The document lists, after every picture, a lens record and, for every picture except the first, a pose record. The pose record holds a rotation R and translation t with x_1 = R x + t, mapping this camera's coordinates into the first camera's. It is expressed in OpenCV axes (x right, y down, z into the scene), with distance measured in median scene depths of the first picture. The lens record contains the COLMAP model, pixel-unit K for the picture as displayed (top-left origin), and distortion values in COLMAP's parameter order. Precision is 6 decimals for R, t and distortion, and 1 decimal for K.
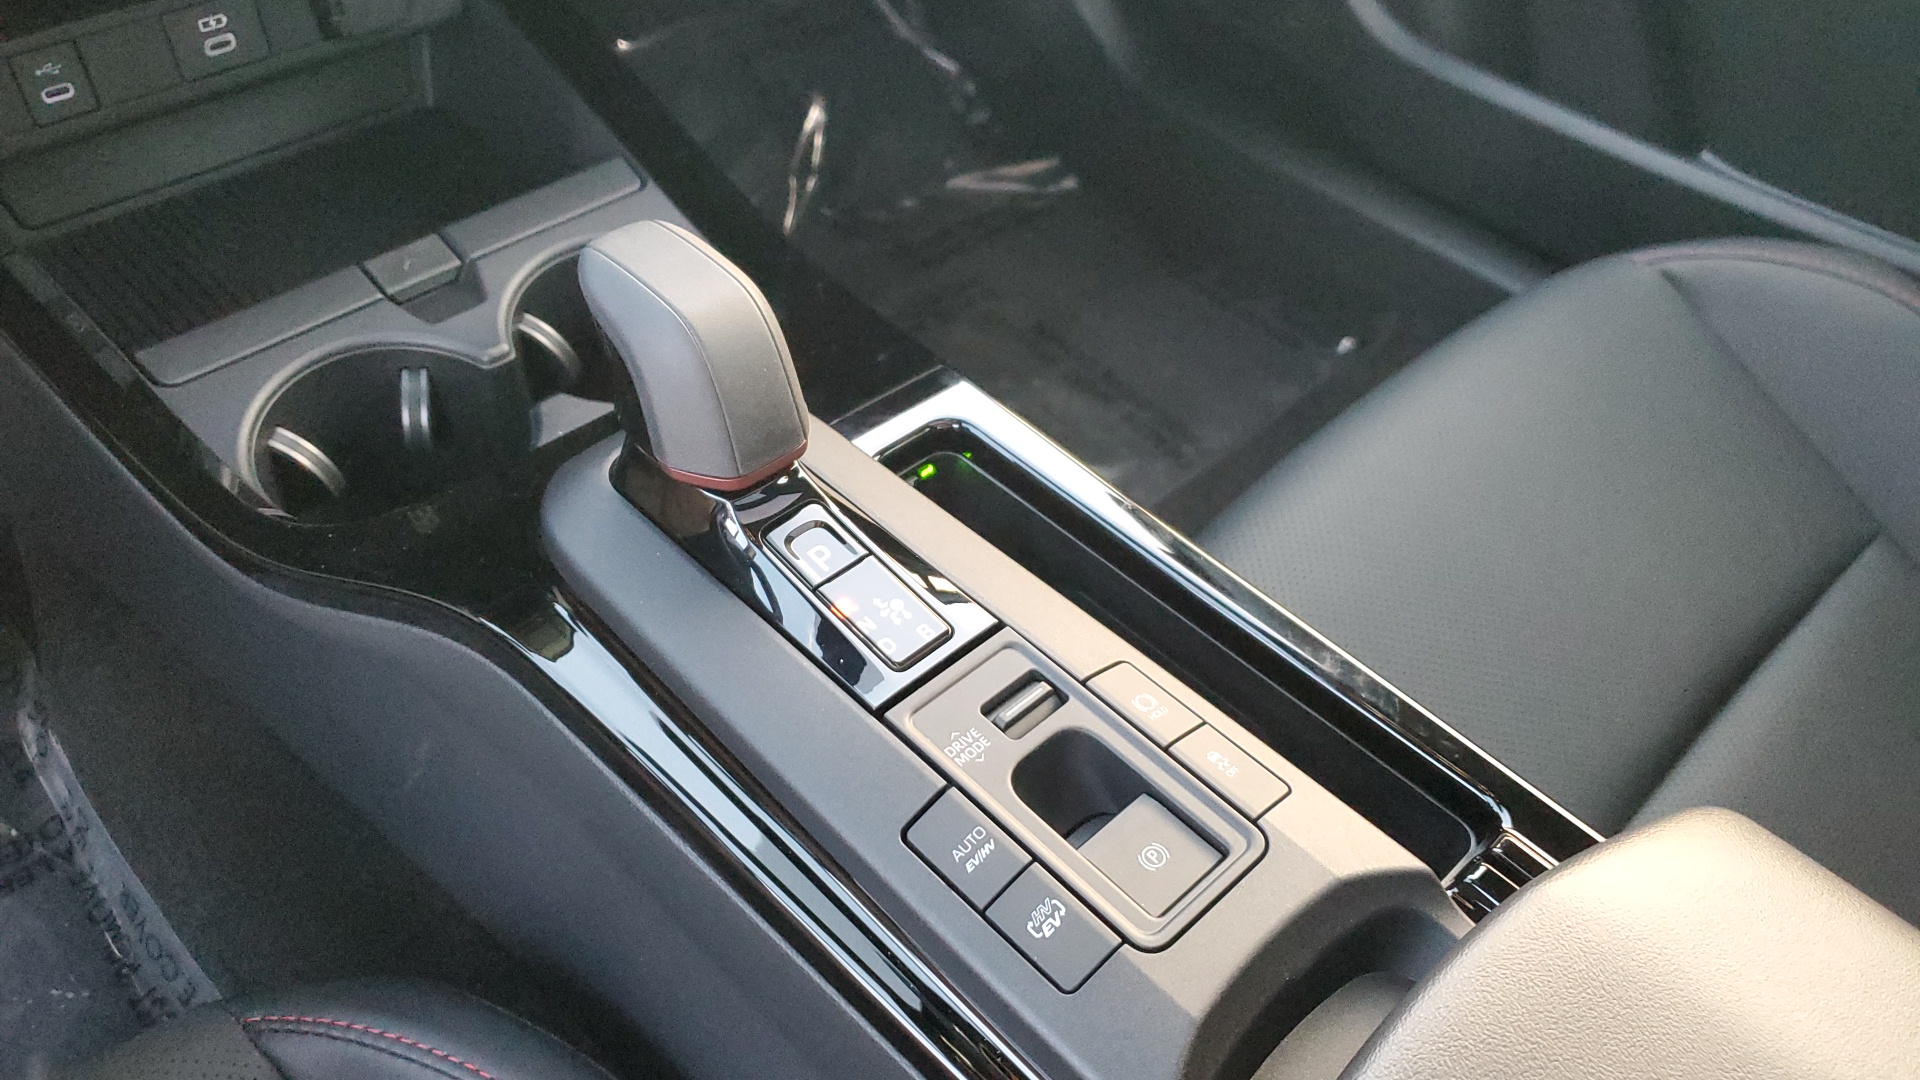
lens RADIAL K [[1518.8, 0, 960.0], [0, 1518.8, 540.0], [0, 0, 1]] dist [0.000812, 0.002011]
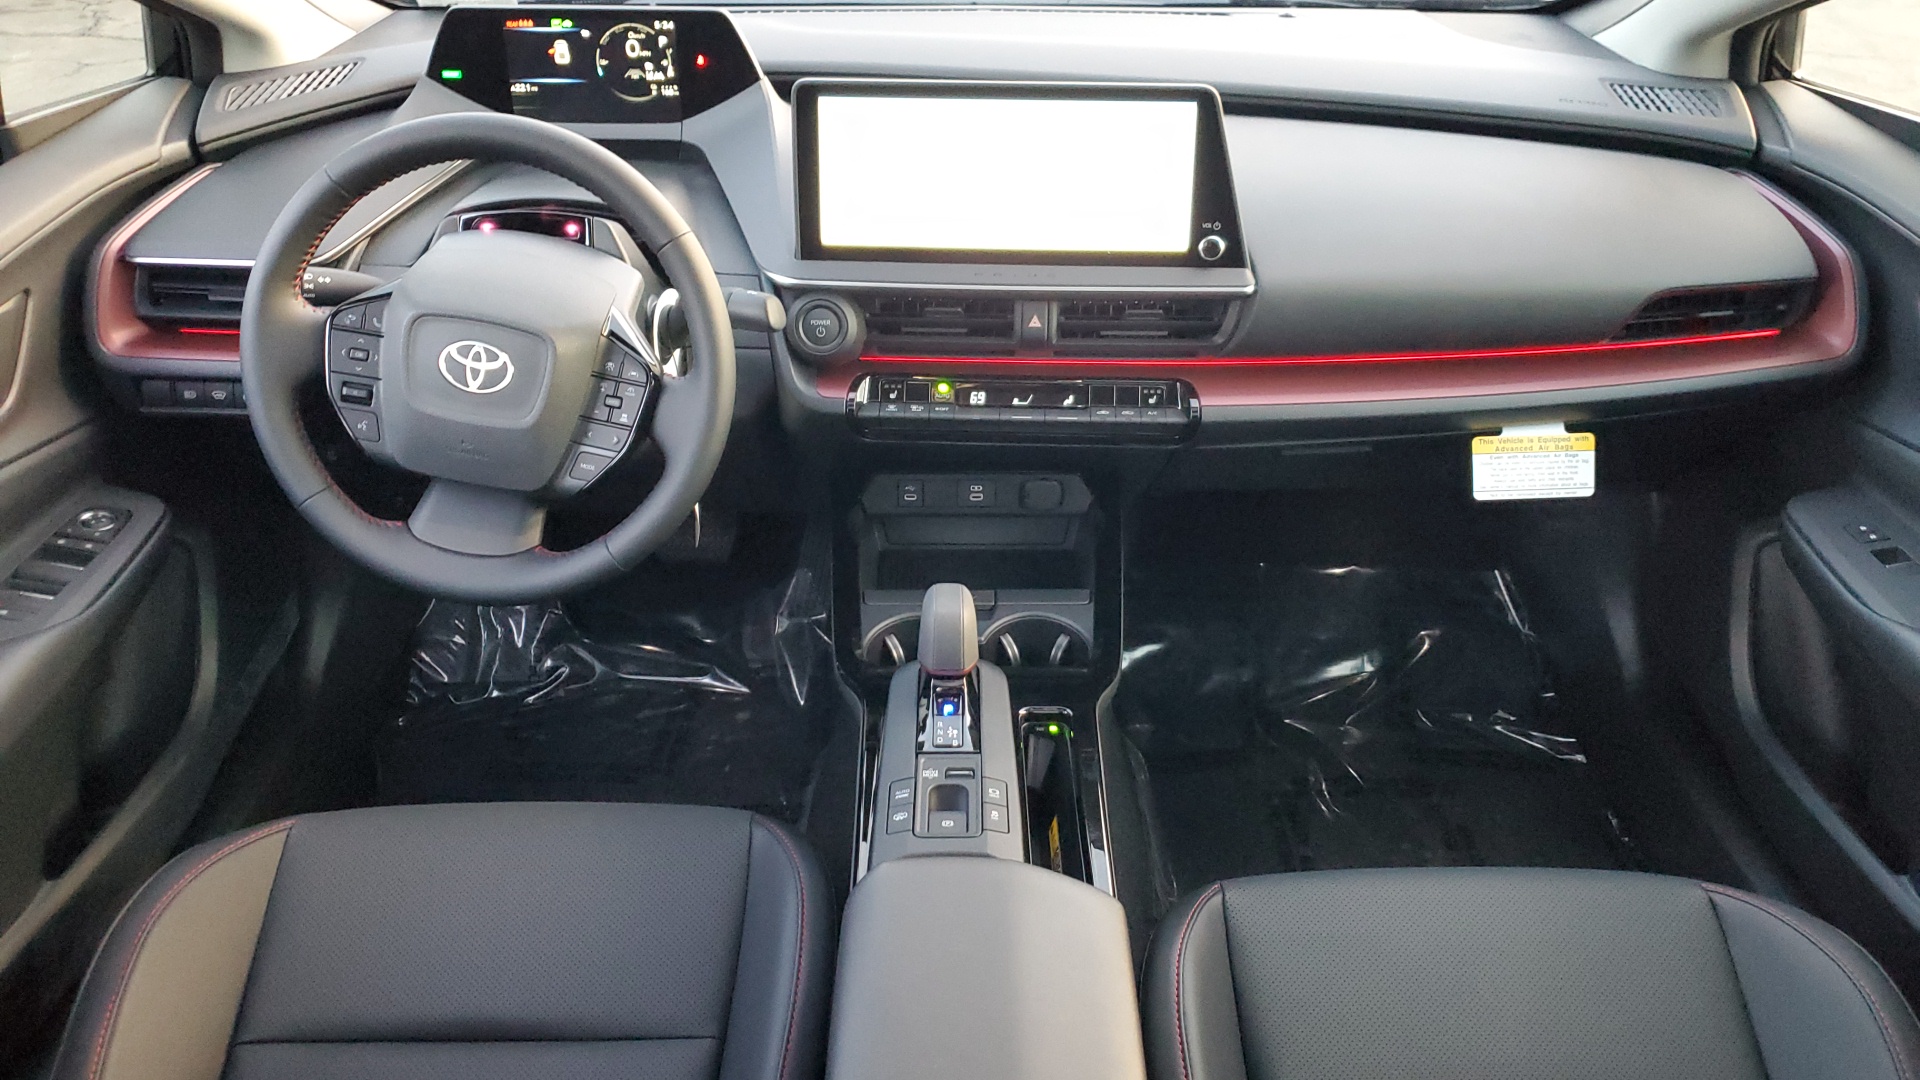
lens RADIAL K [[1422.5, 0, 959.0], [0, 1422.5, 494.3], [0, 0, 1]] dist [0.005626, -0.001815]
pose [[0.715634, 0.264131, -0.646608, 0.963561], [-0.462011, 0.873295, -0.154601, 0.034647], [0.523845, 0.409378, 0.746991, -0.715158]]
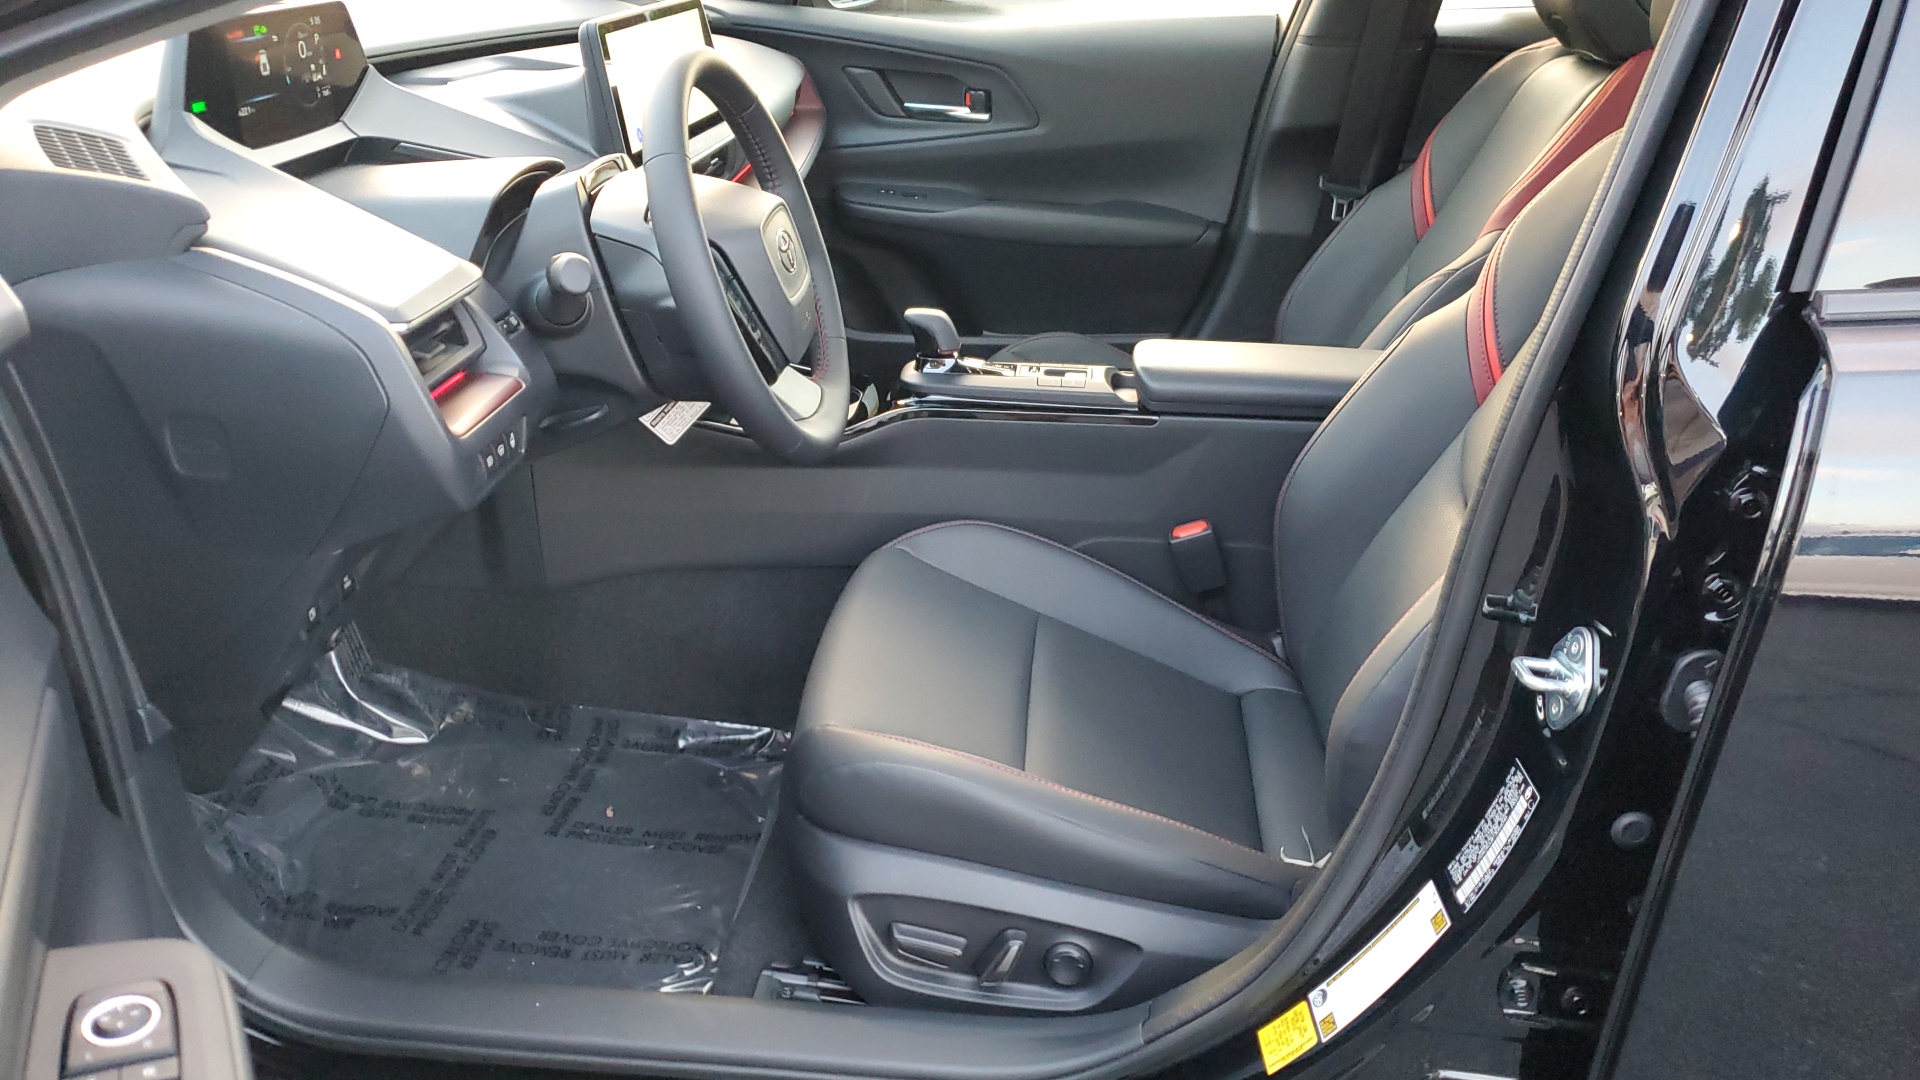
lens RADIAL K [[1518.8, 0, 960.0], [0, 1518.8, 540.0], [0, 0, 1]] dist [0.000812, 0.002011]
pose [[0.768538, -0.312065, 0.558538, -1.782293], [0.476895, 0.861376, -0.174933, 0.773047], [-0.426521, 0.400807, 0.810823, -1.513982]]
